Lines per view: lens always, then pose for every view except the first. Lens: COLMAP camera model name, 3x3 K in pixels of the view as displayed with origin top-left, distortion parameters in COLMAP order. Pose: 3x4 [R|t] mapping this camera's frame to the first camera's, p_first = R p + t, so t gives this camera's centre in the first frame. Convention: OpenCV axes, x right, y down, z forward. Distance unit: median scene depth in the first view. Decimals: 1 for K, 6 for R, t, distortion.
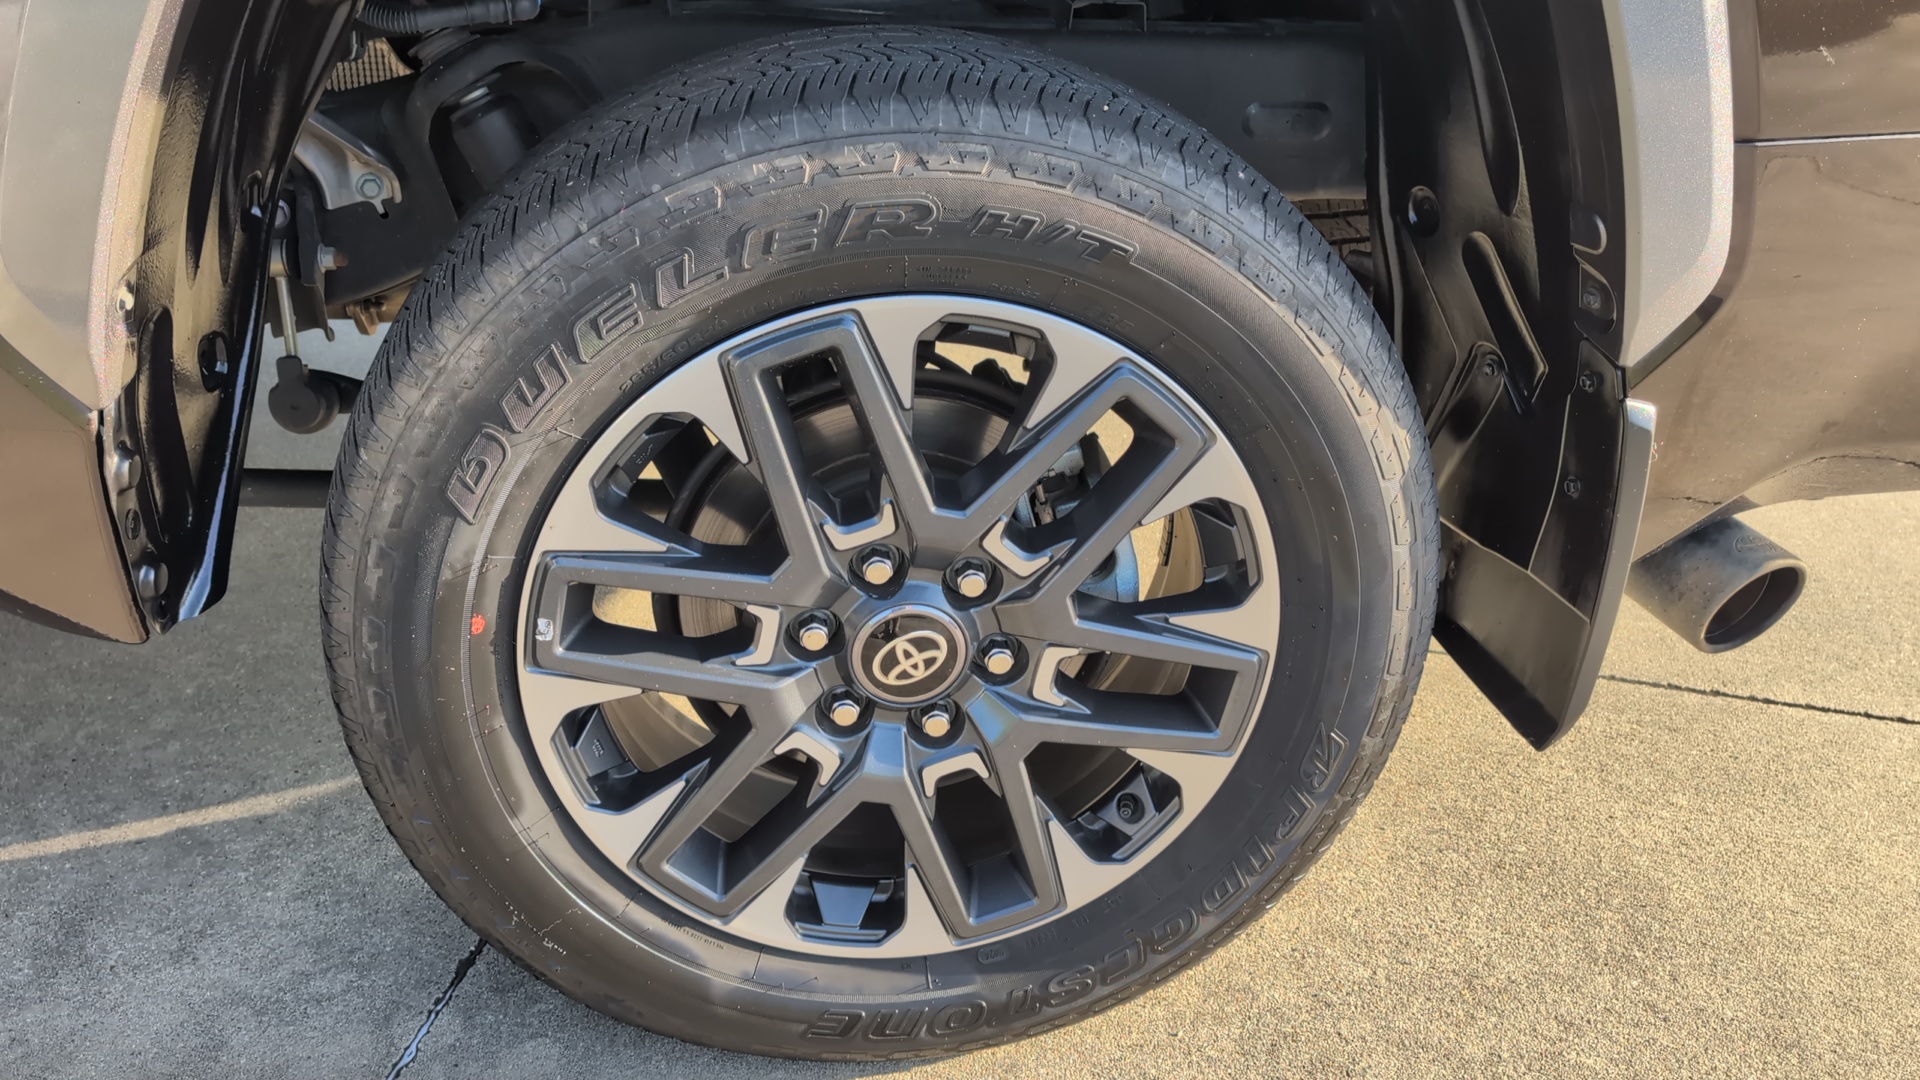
lens RADIAL K [[1621.9, 0, 960.0], [0, 1621.9, 540.0], [0, 0, 1]] dist [0.066594, -0.074415]
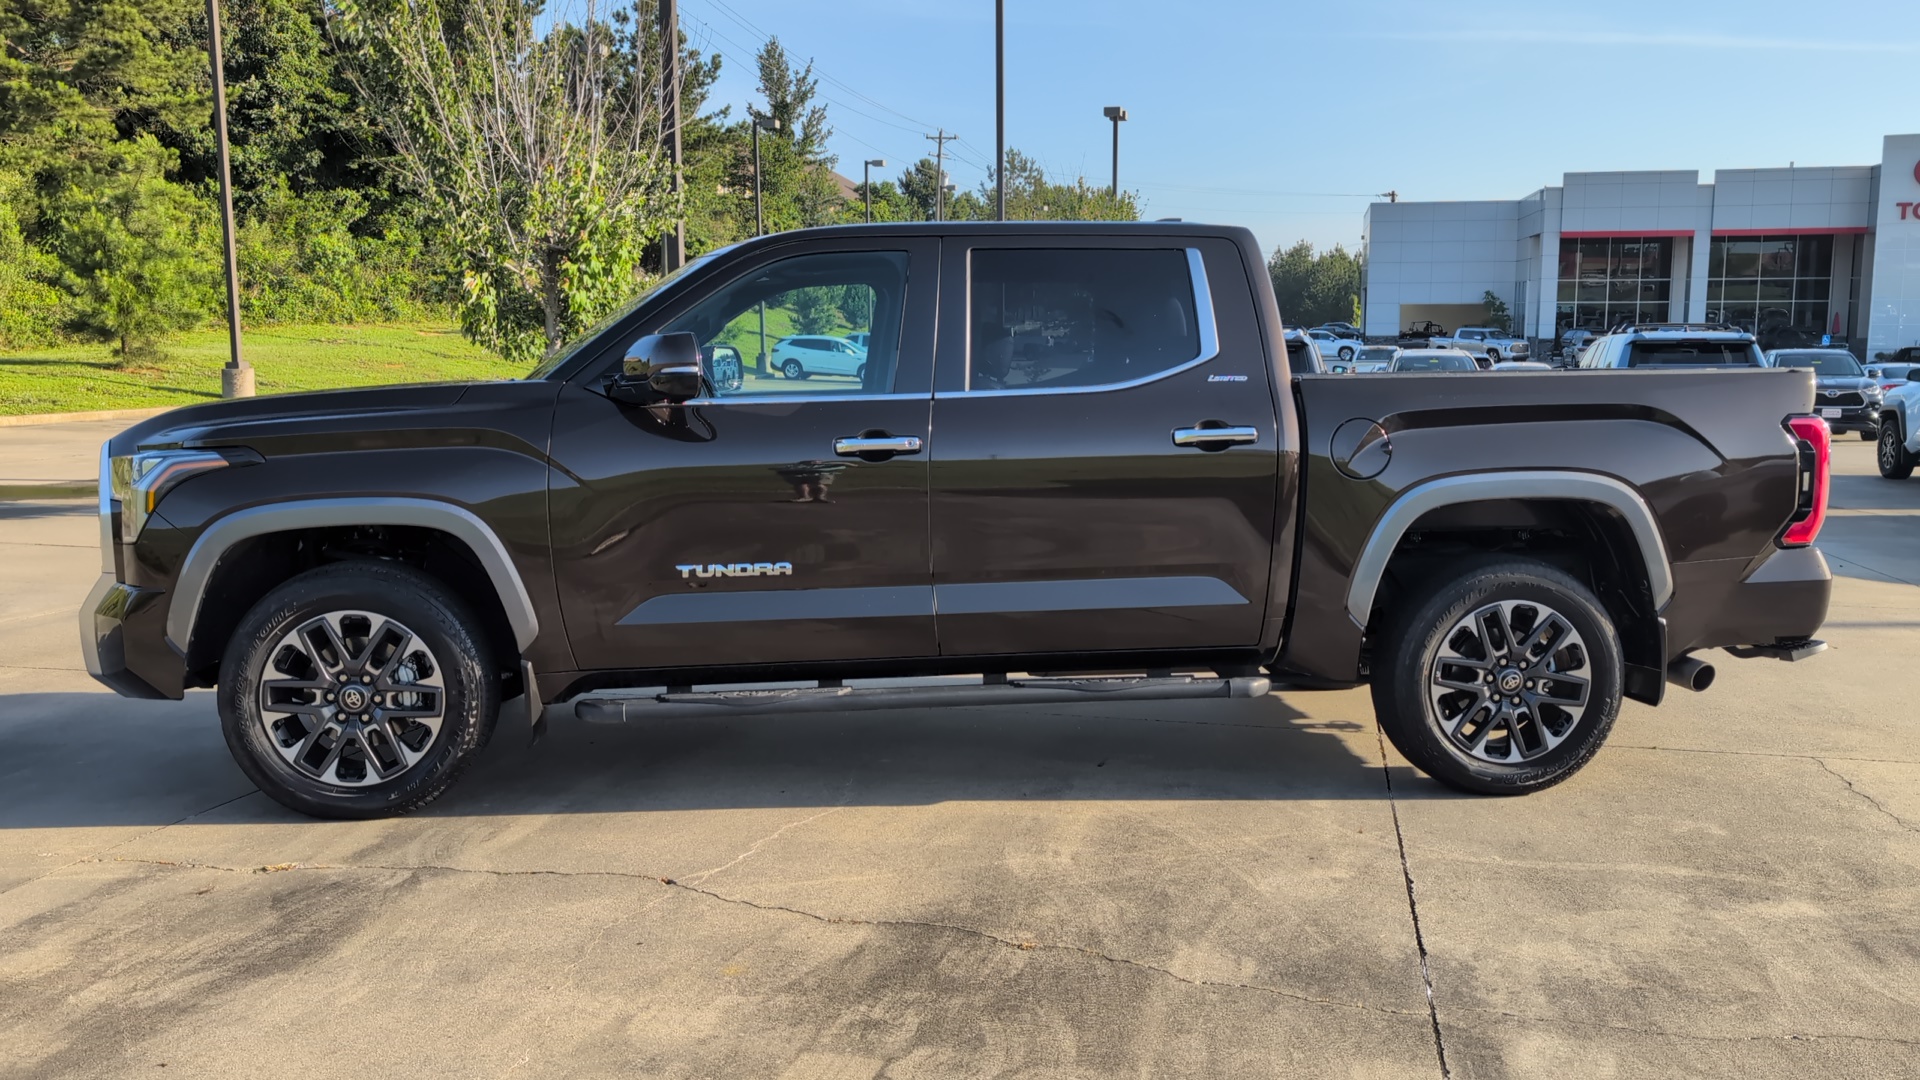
lens RADIAL K [[1621.9, 0, 960.0], [0, 1621.9, 540.0], [0, 0, 1]] dist [0.066594, -0.074415]
pose [[0.997716, -0.059079, -0.032752, -1.433931], [0.043503, 0.932882, -0.357546, 1.302535], [0.051677, 0.355305, 0.933321, -3.593109]]
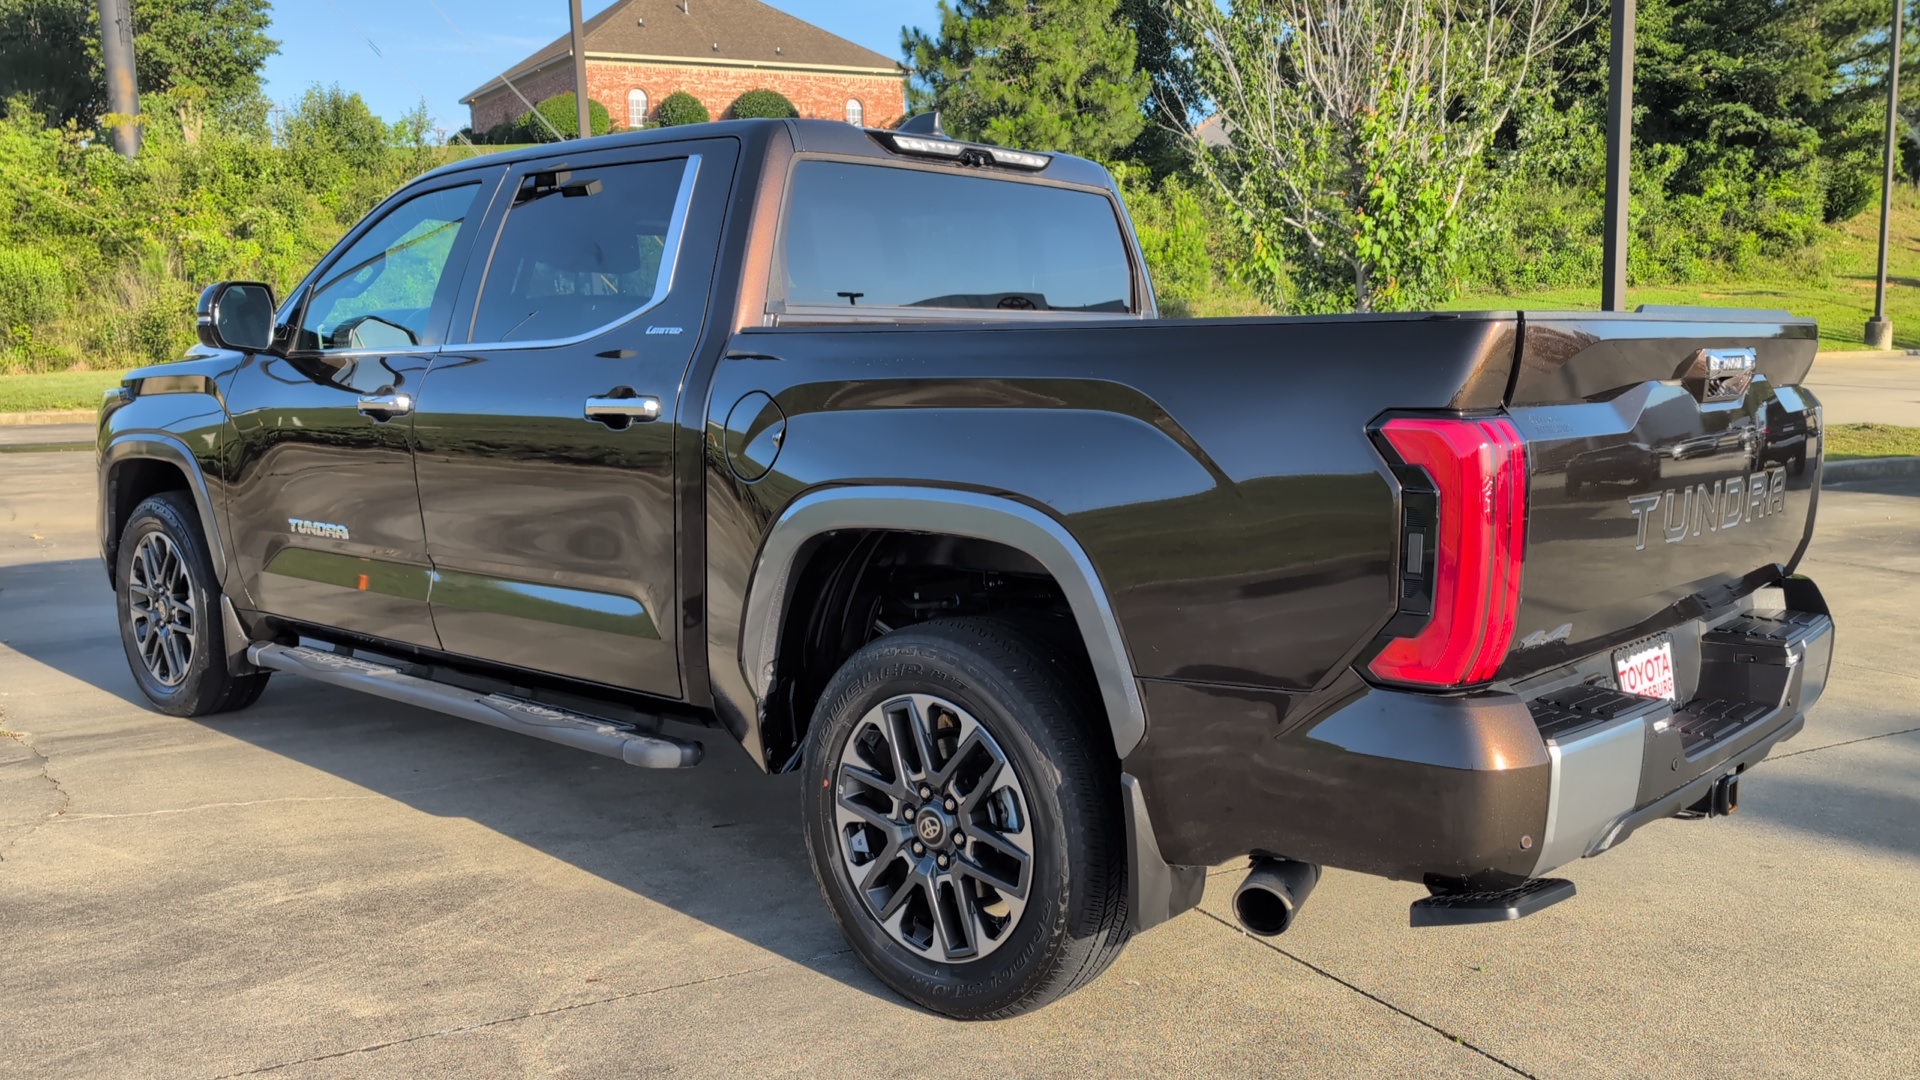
lens RADIAL K [[1621.9, 0, 960.0], [0, 1621.9, 540.0], [0, 0, 1]] dist [0.066594, -0.074415]
pose [[0.640065, 0.034777, -0.767534, 2.185070], [-0.312441, 0.924428, -0.218665, 0.214537], [0.701925, 0.379769, 0.602559, -0.868143]]
